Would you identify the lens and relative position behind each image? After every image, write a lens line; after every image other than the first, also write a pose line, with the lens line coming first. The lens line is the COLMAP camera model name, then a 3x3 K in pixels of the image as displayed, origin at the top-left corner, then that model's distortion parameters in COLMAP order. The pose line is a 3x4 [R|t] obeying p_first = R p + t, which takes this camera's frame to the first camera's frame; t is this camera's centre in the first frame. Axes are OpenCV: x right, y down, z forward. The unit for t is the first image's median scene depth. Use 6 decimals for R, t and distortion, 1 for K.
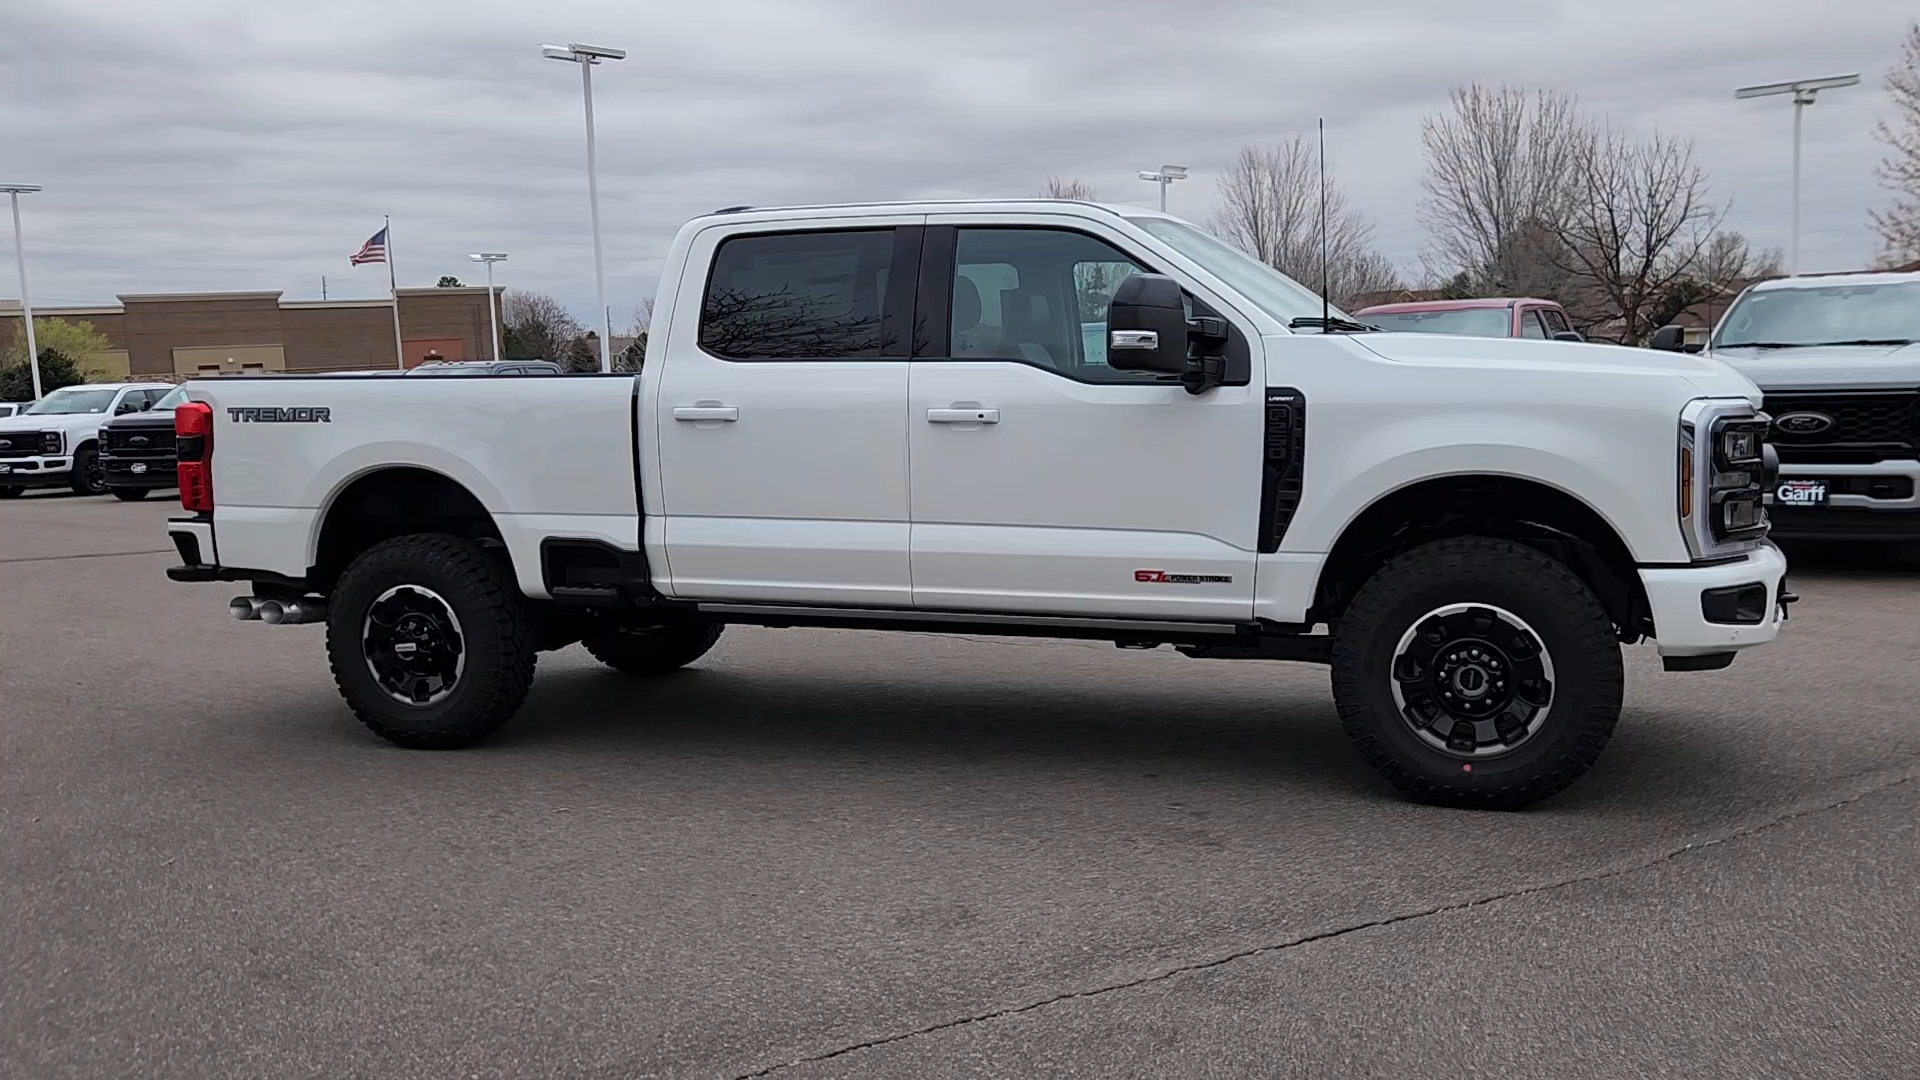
lens RADIAL K [[1628.6, 0, 947.5], [0, 1628.6, 547.1], [0, 0, 1]] dist [0.040855, -0.028858]
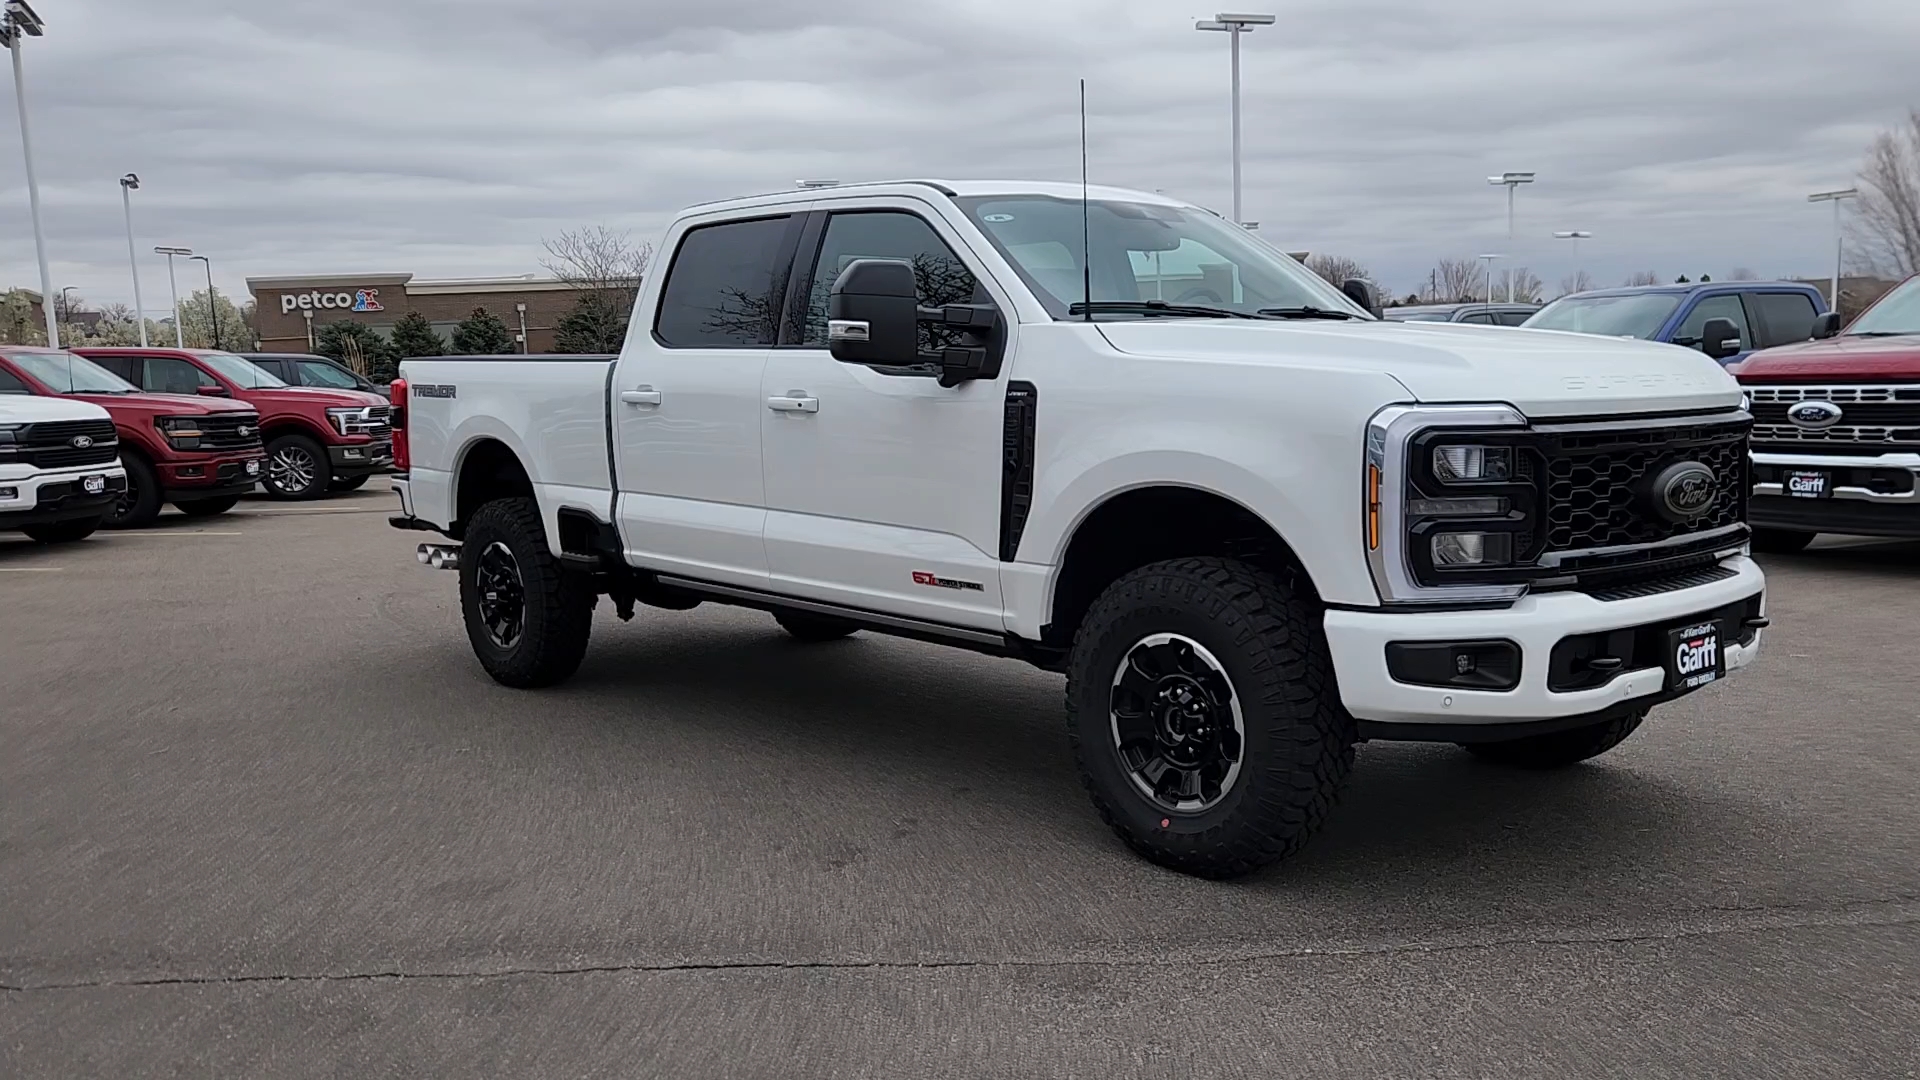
lens RADIAL K [[1628.6, 0, 949.4], [0, 1628.6, 545.7], [0, 0, 1]] dist [0.040855, -0.028858]
pose [[0.878908, 0.059403, -0.473278, 0.563994], [-0.049699, 0.998219, 0.032995, -0.031773], [0.474395, -0.005478, 0.880295, 0.167793]]
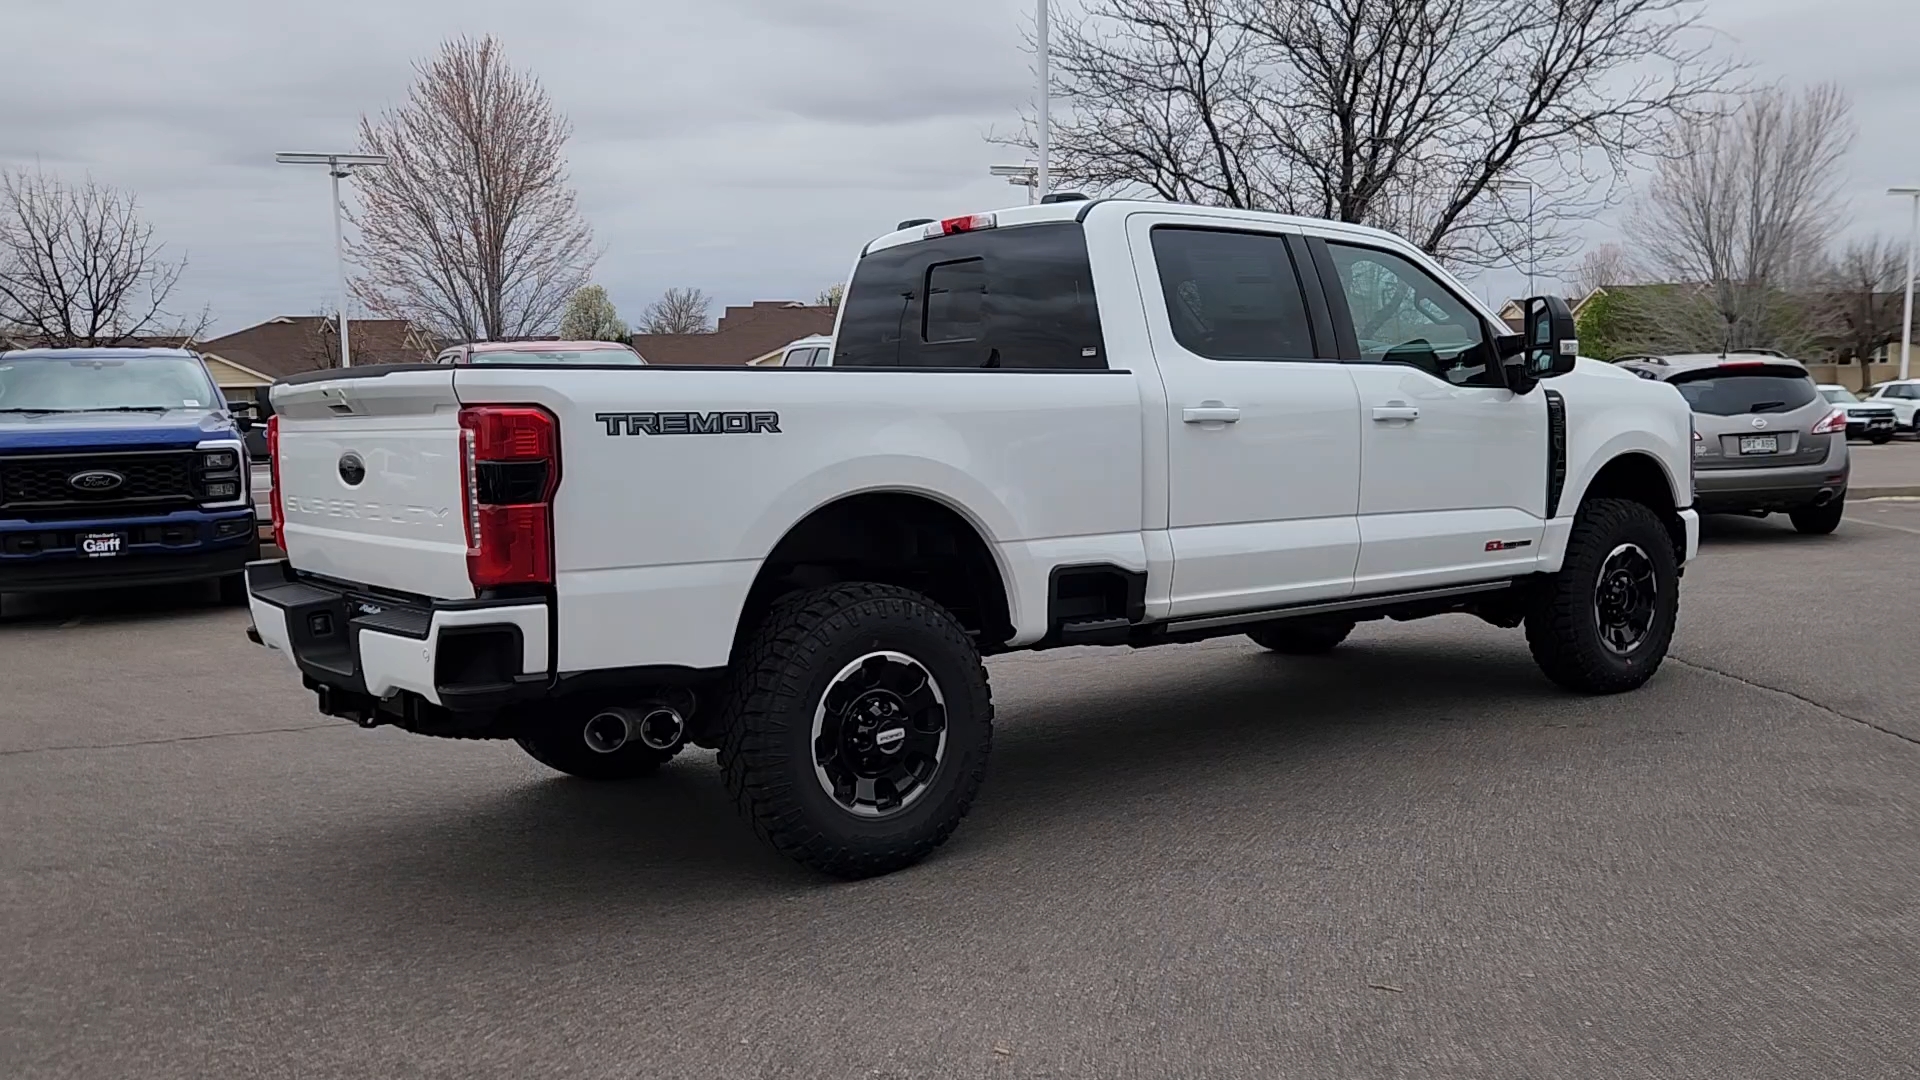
lens RADIAL K [[1628.6, 0, 952.7], [0, 1628.6, 543.3], [0, 0, 1]] dist [0.040855, -0.028858]
pose [[0.530851, -0.061575, 0.845225, -1.072415], [0.096970, 0.995220, 0.011600, -0.035514], [-0.841899, 0.075804, 0.534285, 0.666001]]
